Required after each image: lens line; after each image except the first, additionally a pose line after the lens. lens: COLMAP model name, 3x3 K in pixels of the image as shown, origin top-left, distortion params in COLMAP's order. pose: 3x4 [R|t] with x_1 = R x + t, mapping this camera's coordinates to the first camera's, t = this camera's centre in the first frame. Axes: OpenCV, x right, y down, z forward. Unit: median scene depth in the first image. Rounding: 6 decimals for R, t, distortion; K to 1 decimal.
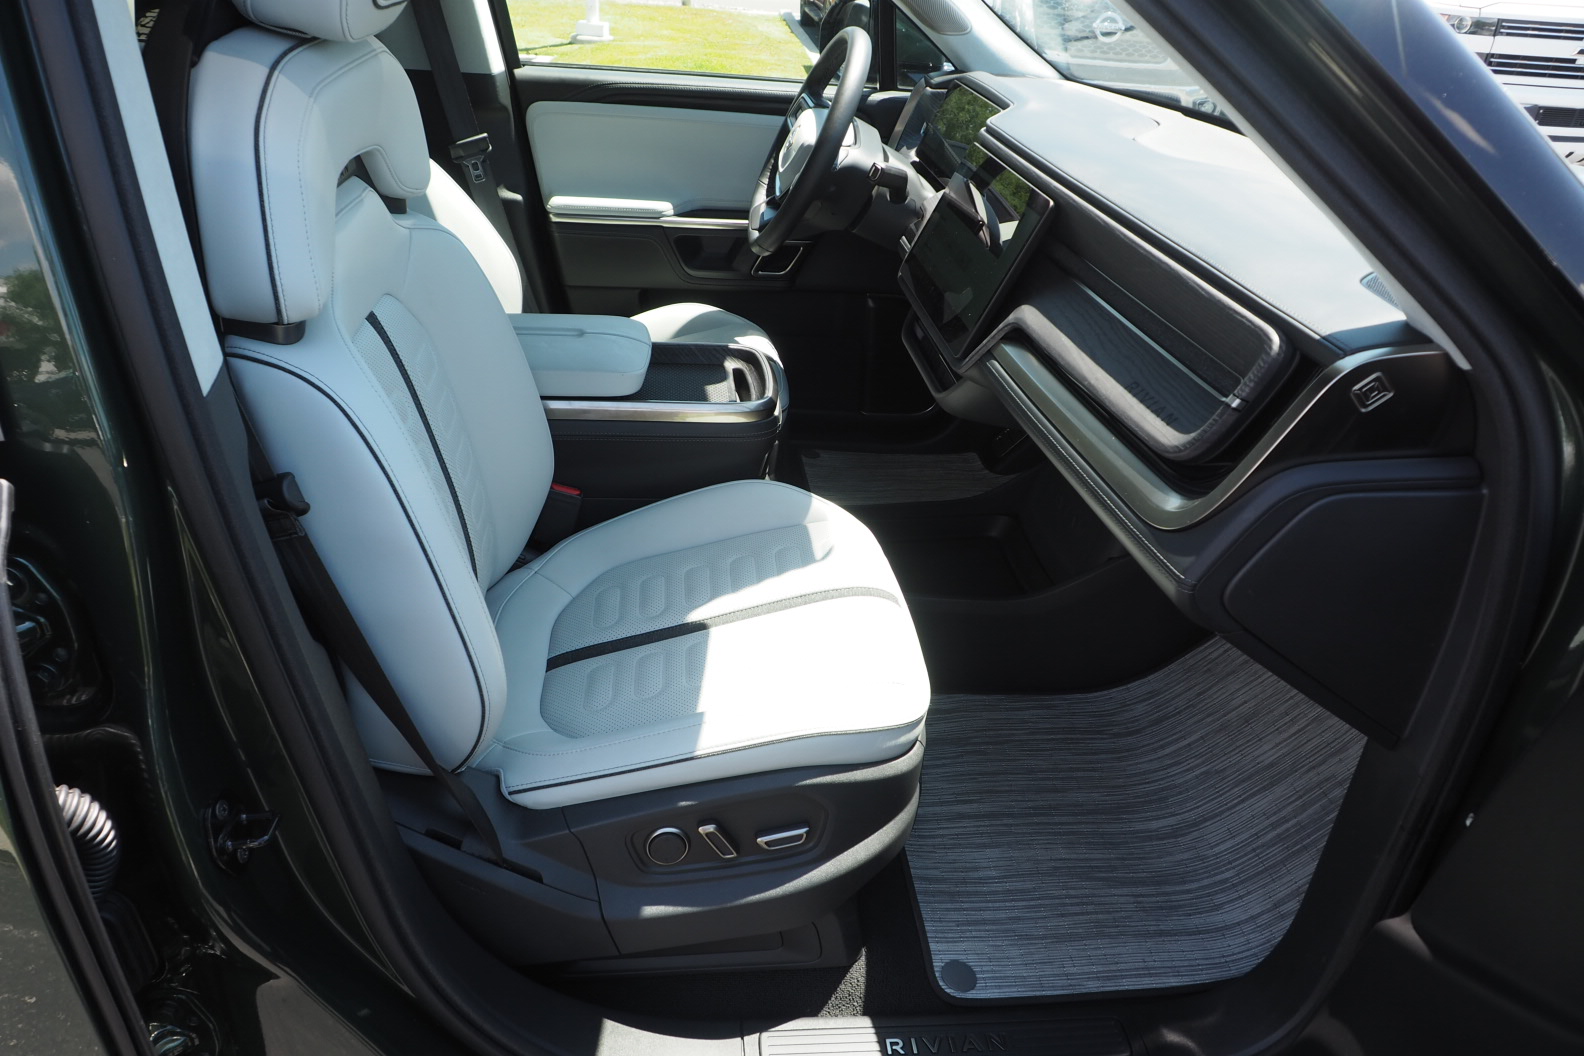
lens RADIAL K [[1109.5, 0, 792.0], [0, 1109.5, 528.0], [0, 0, 1]] dist [-0.036787, 0.026936]
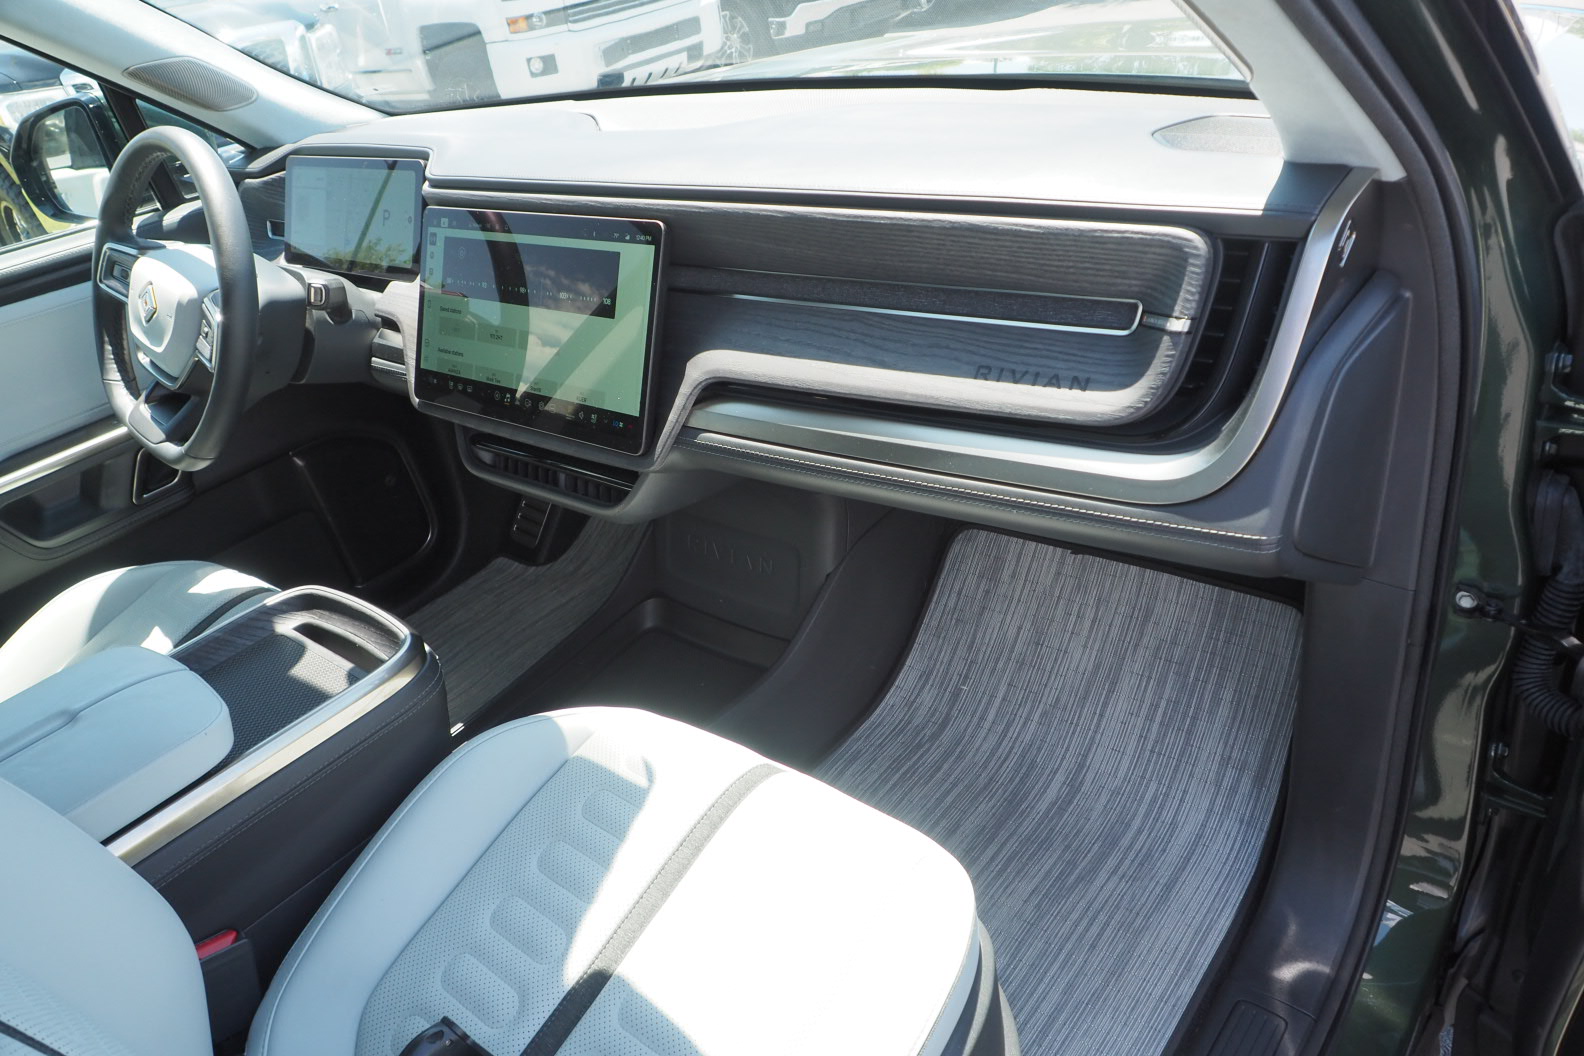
lens RADIAL K [[1109.5, 0, 792.0], [0, 1109.5, 528.0], [0, 0, 1]] dist [-0.036787, 0.026936]
pose [[0.692500, -0.498983, 0.521017, -0.197449], [0.509615, 0.849543, 0.136271, -0.160491], [-0.510624, 0.171150, 0.842598, 0.315554]]
